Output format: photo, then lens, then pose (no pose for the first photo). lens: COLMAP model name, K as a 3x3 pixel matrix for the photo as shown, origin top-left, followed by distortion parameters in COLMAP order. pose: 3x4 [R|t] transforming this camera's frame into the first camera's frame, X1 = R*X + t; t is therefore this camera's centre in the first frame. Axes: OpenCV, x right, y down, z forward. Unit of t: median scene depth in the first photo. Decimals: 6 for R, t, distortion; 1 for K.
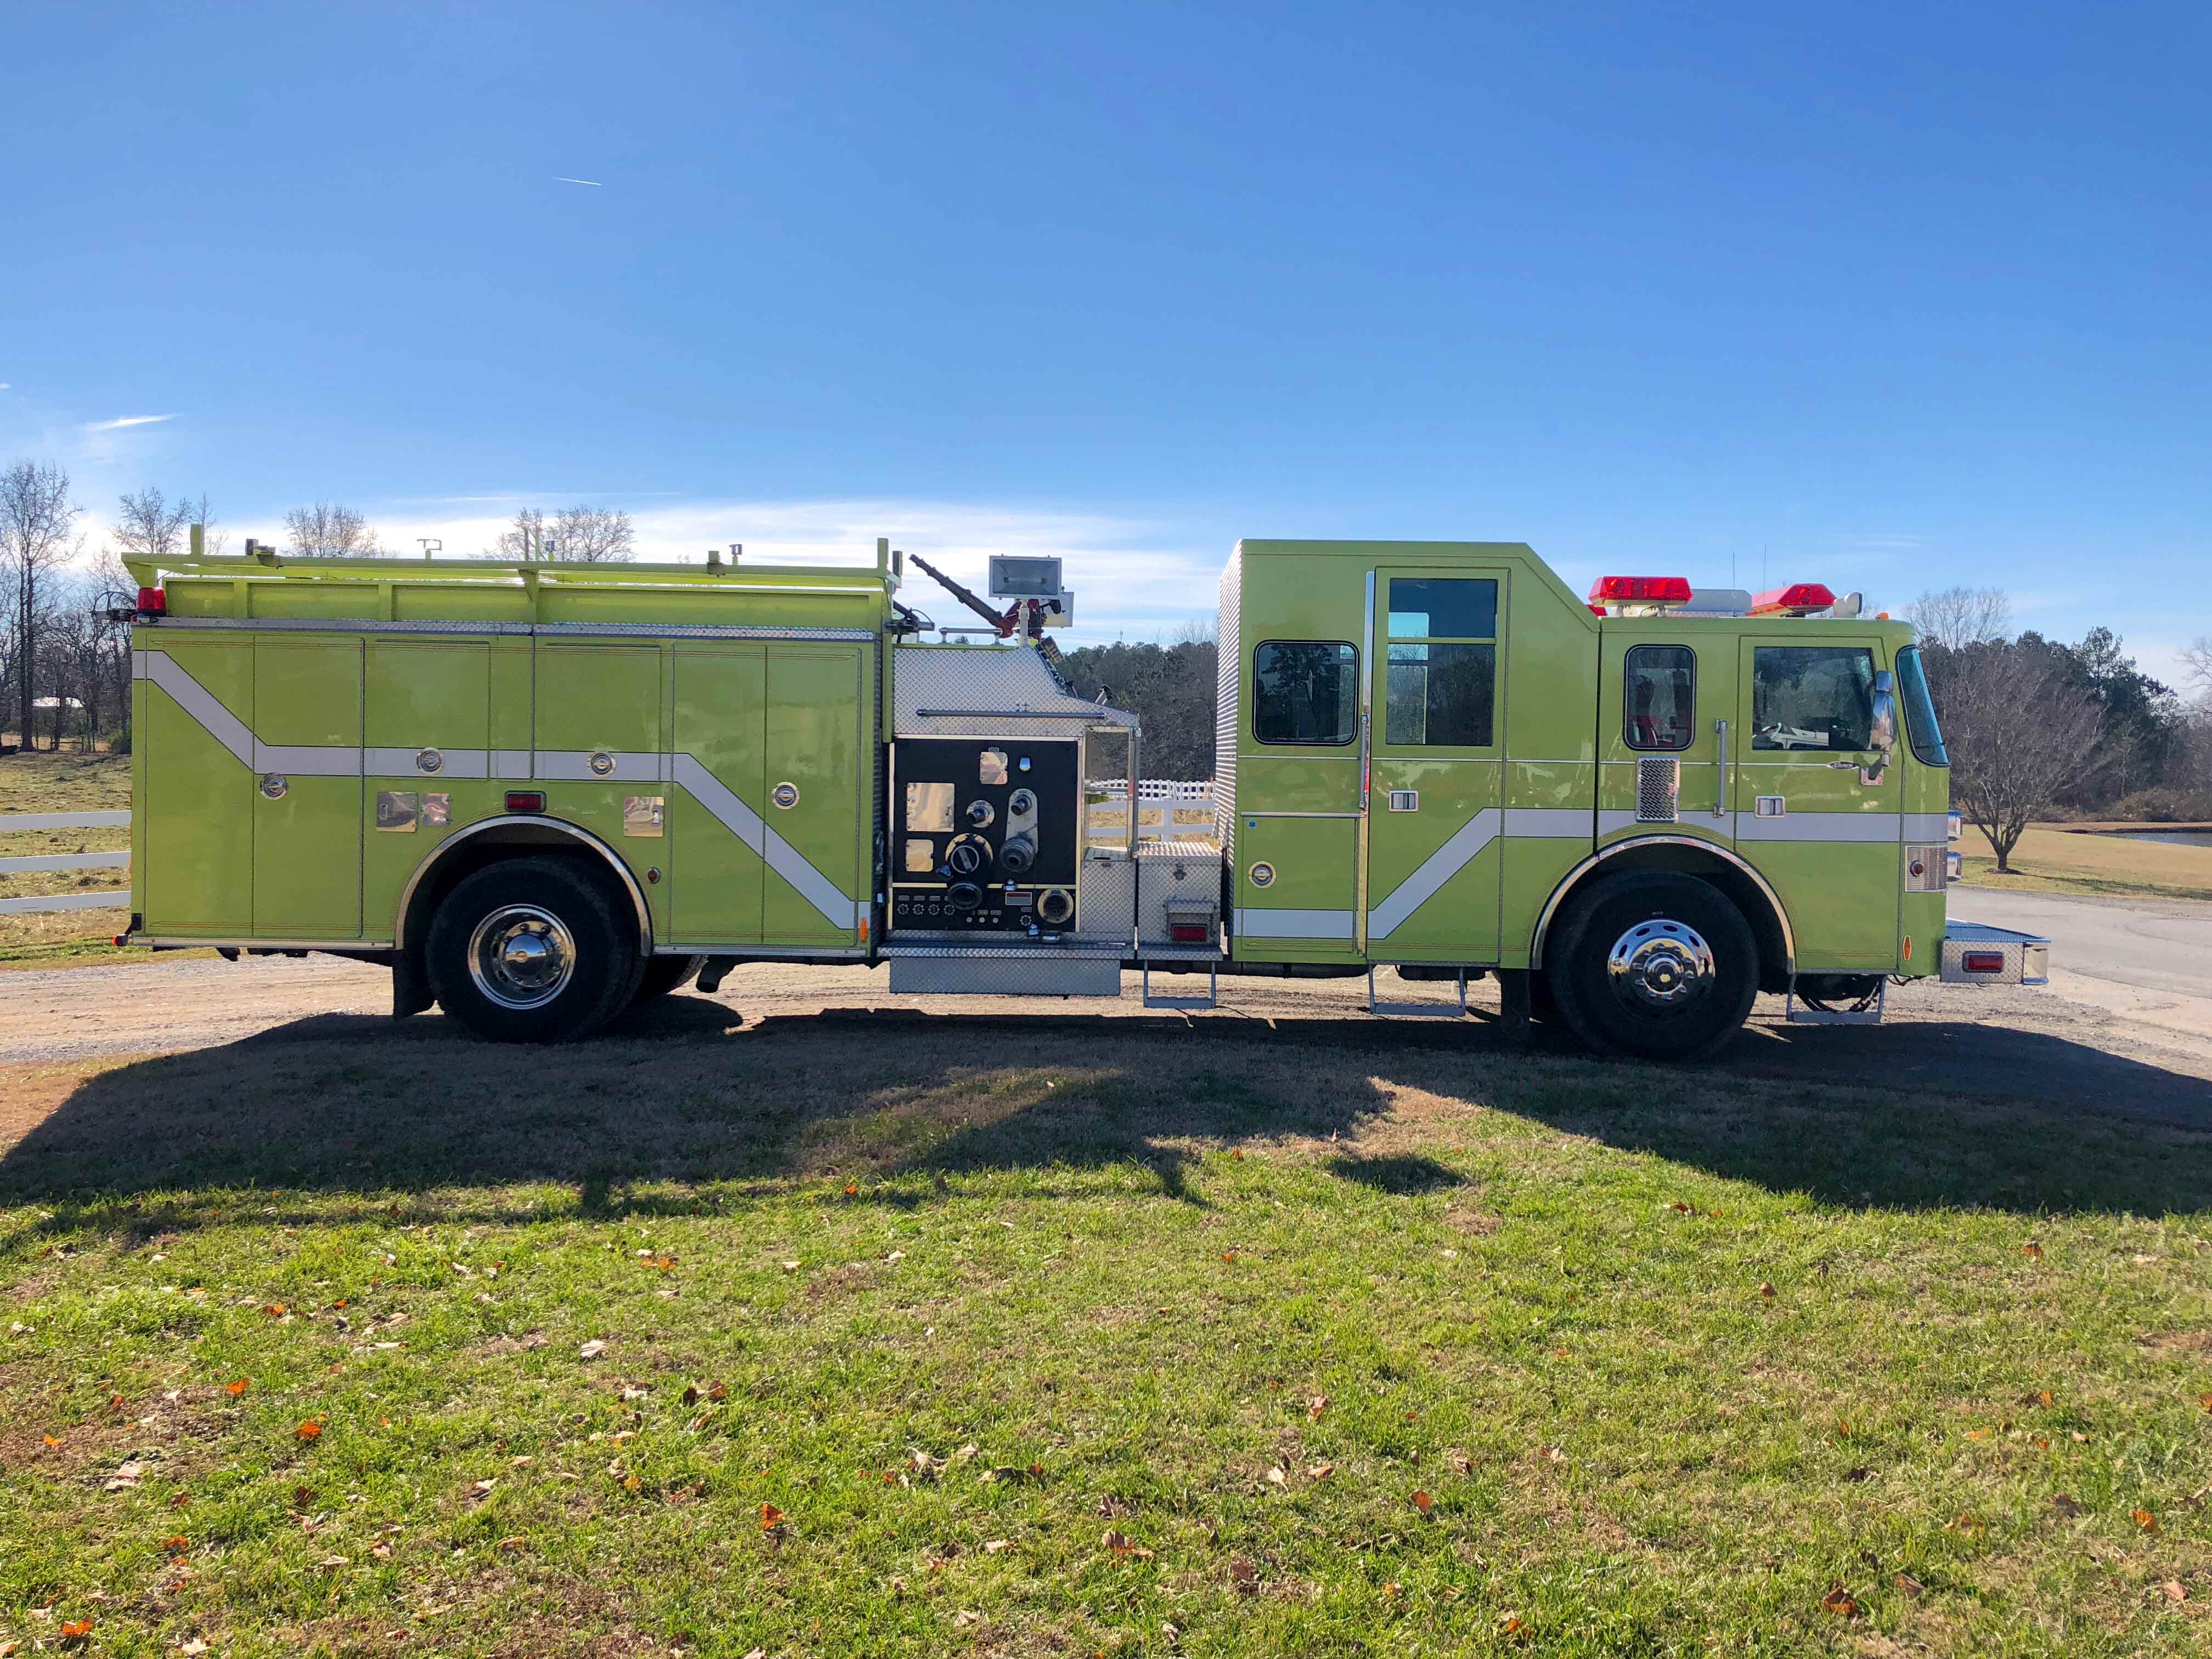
lens RADIAL K [[1797.0, 0, 1099.6], [0, 1797.0, 796.9], [0, 0, 1]] dist [0.087929, -0.120147]
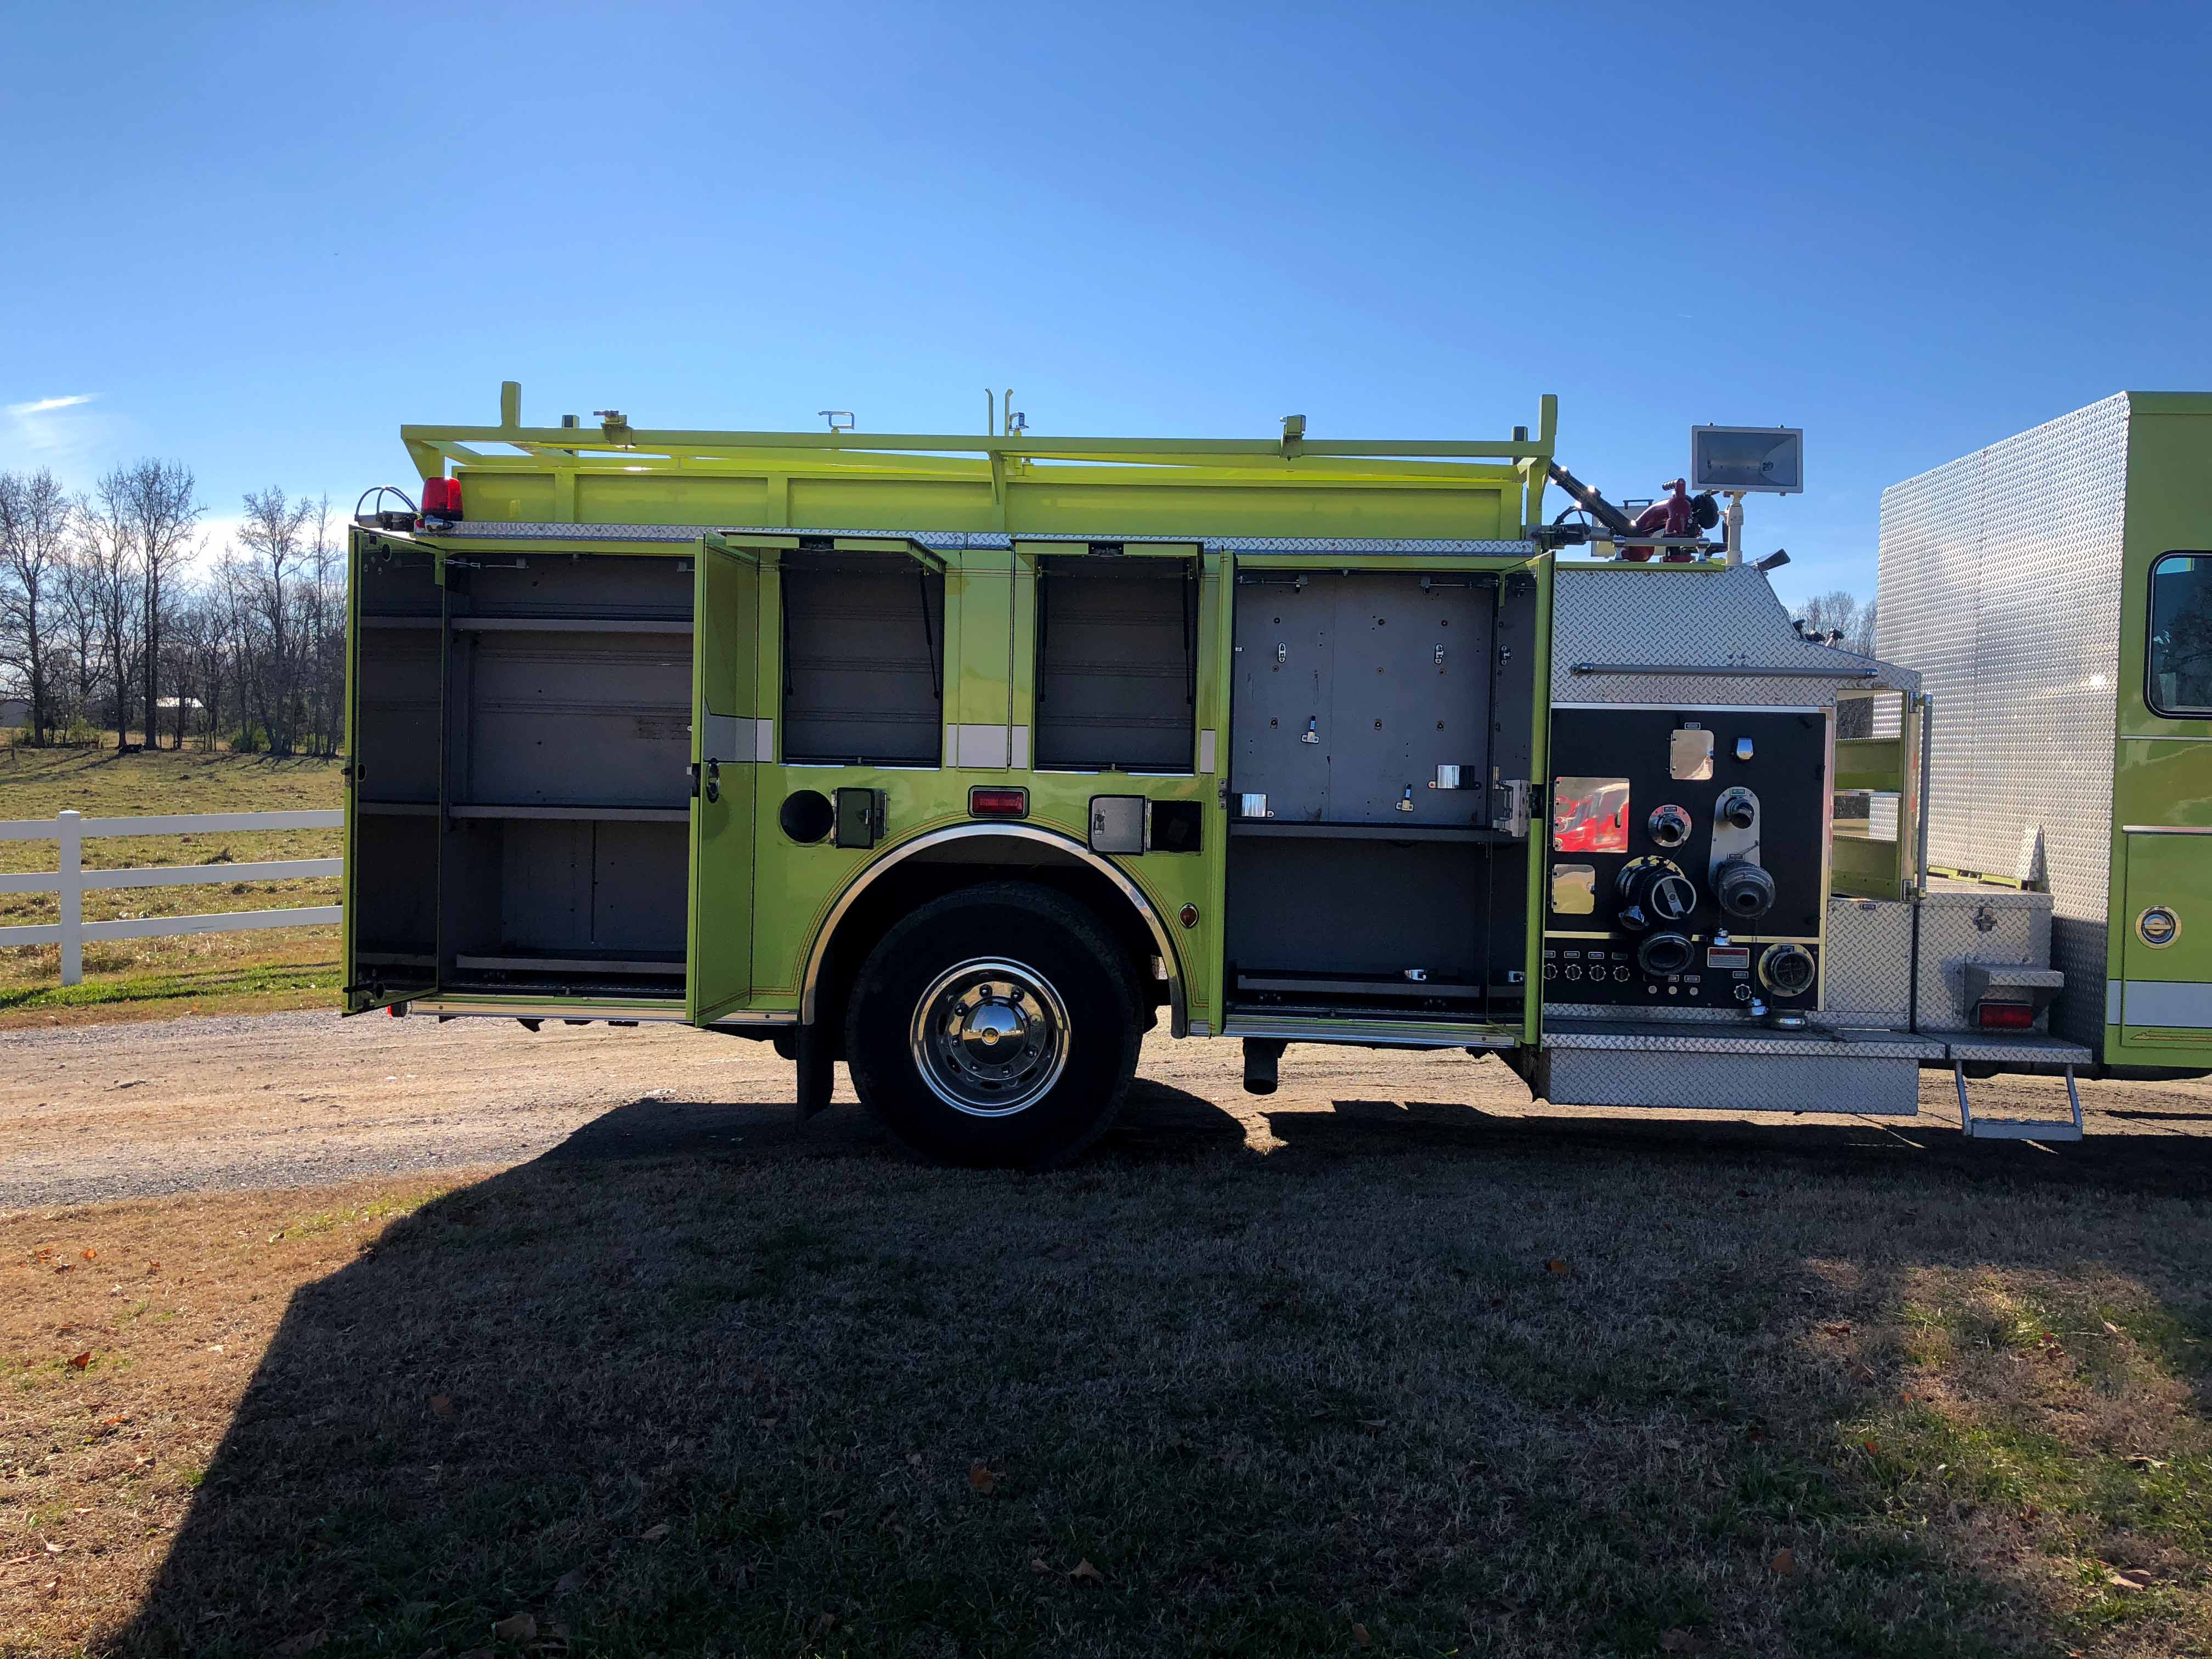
lens RADIAL K [[1796.1, 0, 1107.5], [0, 1796.1, 815.0], [0, 0, 1]] dist [0.112381, -0.220029]
pose [[0.998923, 0.009326, -0.045454, -0.238204], [-0.009068, 0.999942, 0.005869, 0.003581], [0.045506, -0.005450, 0.998949, 0.339764]]
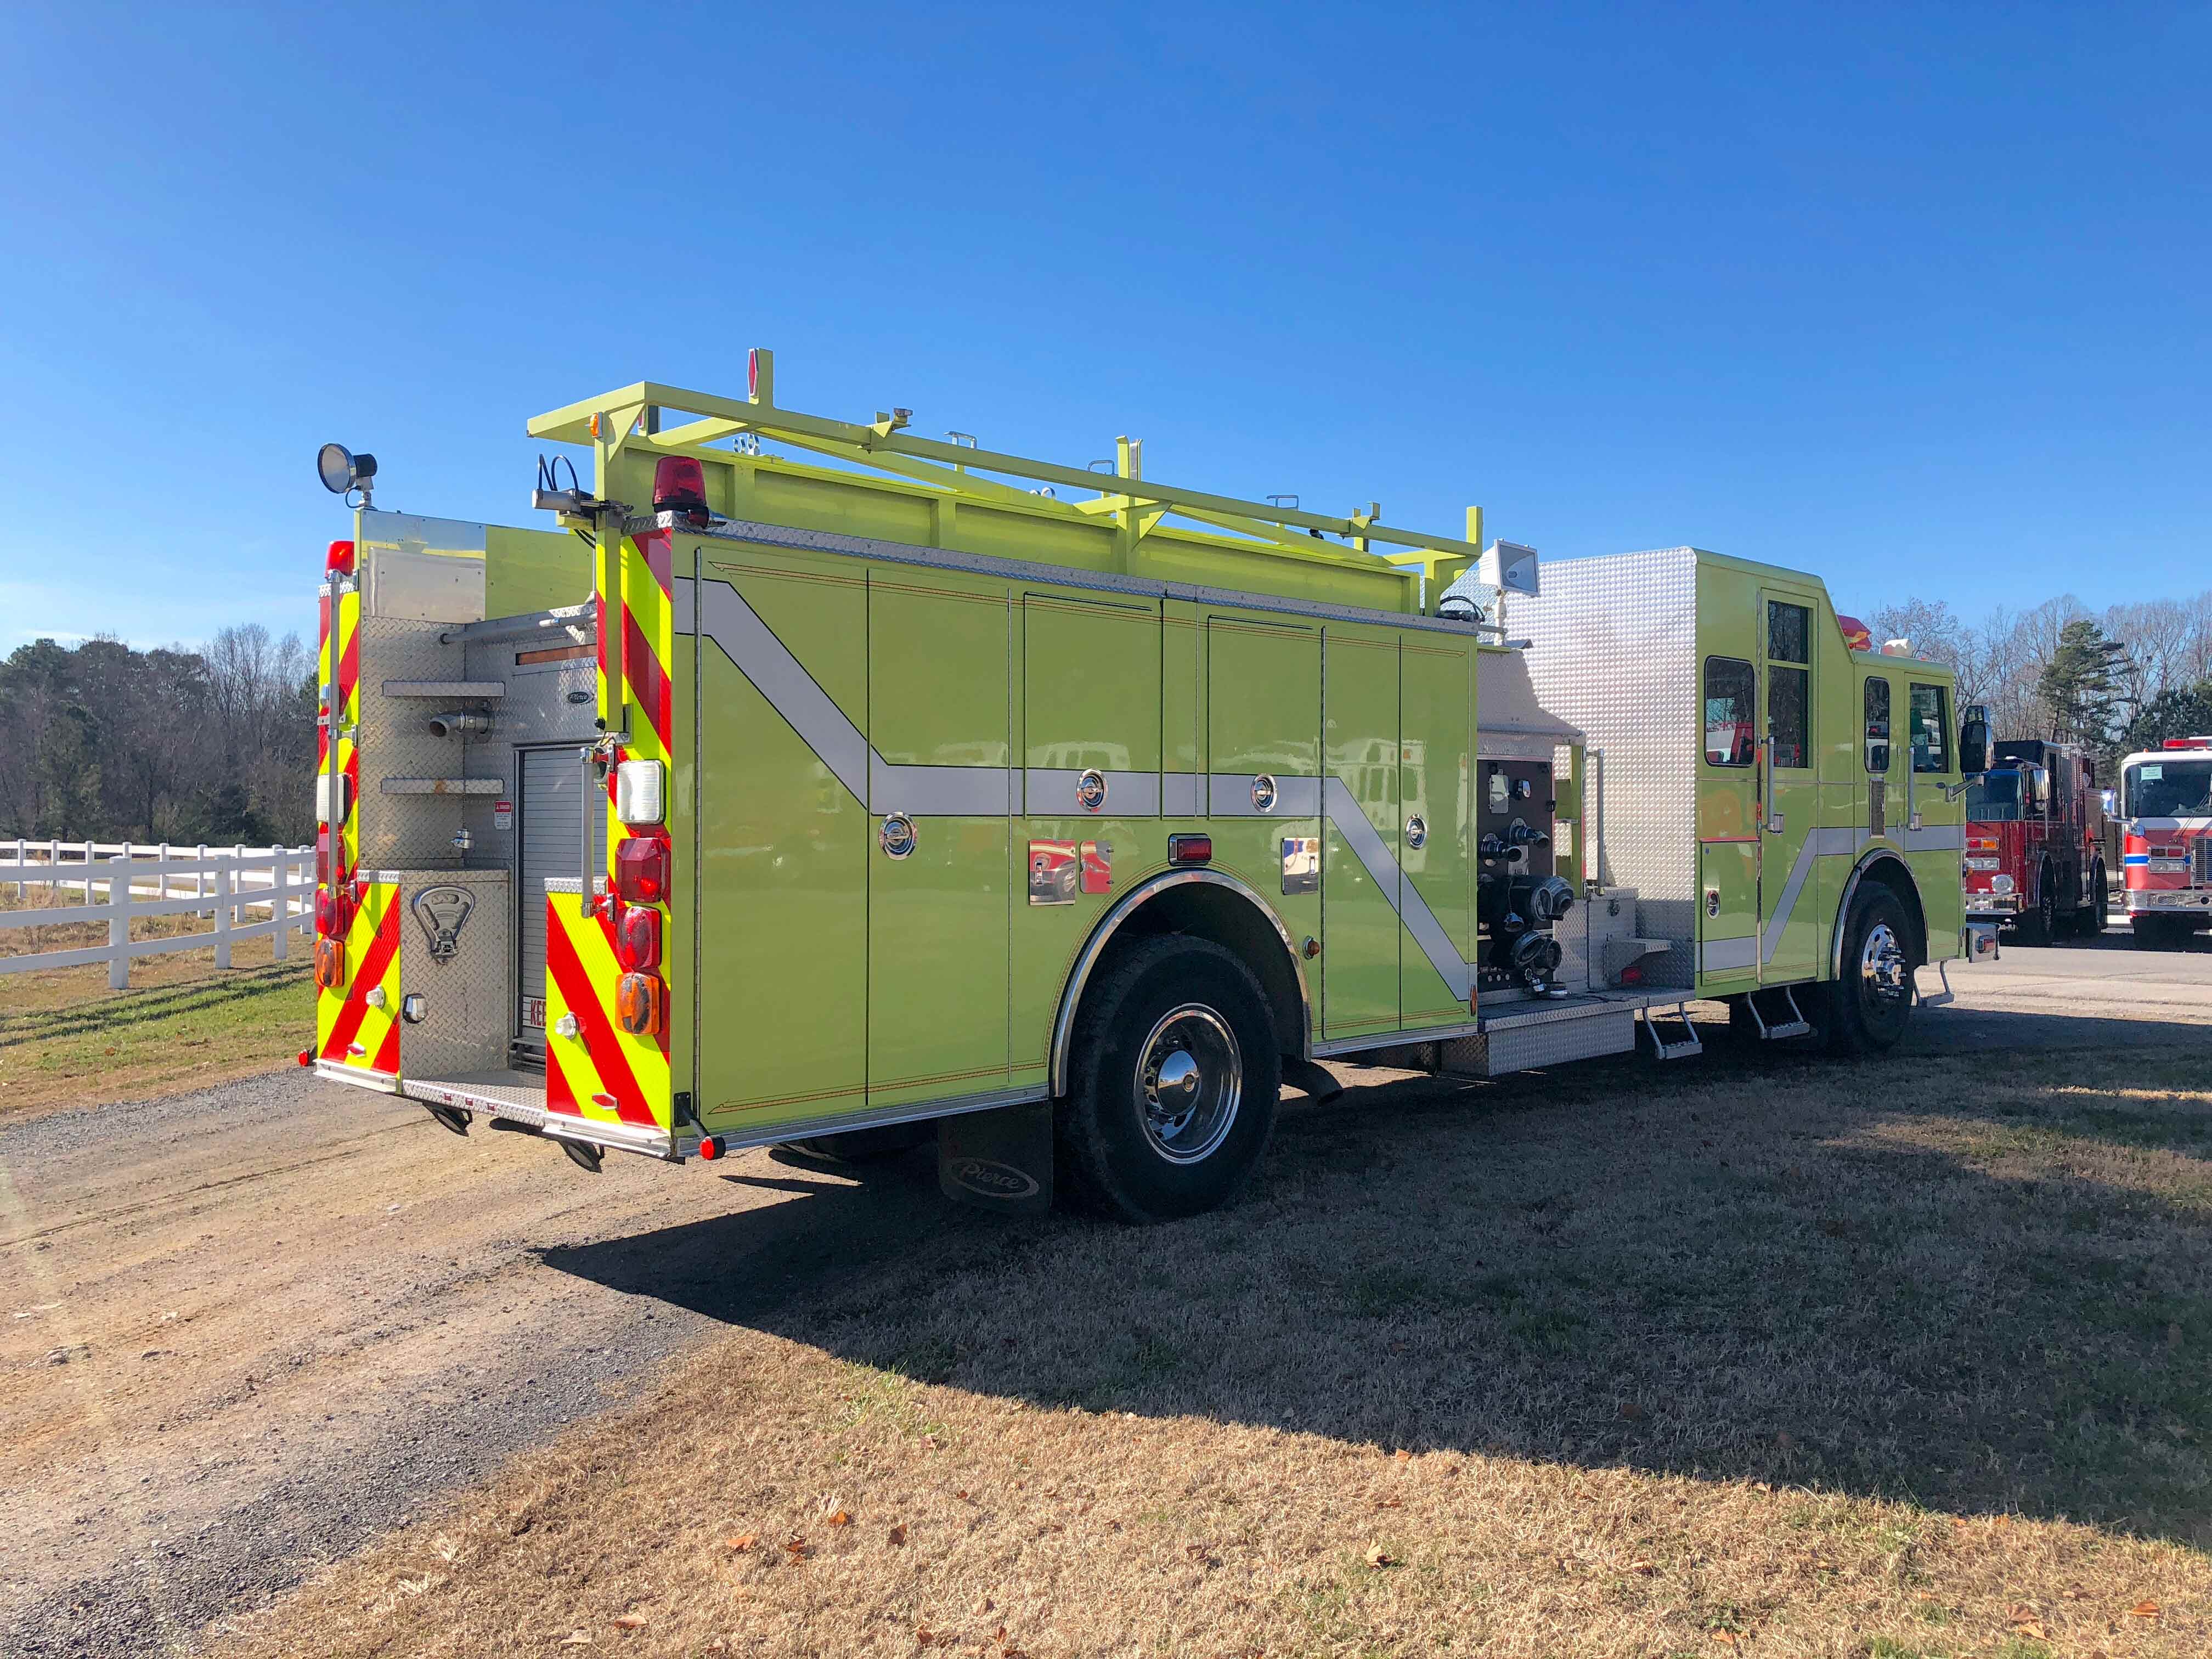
lens RADIAL K [[1796.1, 0, 1107.5], [0, 1796.1, 815.0], [0, 0, 1]] dist [0.112381, -0.220029]
pose [[0.699980, -0.015505, 0.713994, -0.780454], [0.027209, 0.999617, -0.004967, -0.006903], [-0.713644, 0.022904, 0.700134, 0.542705]]
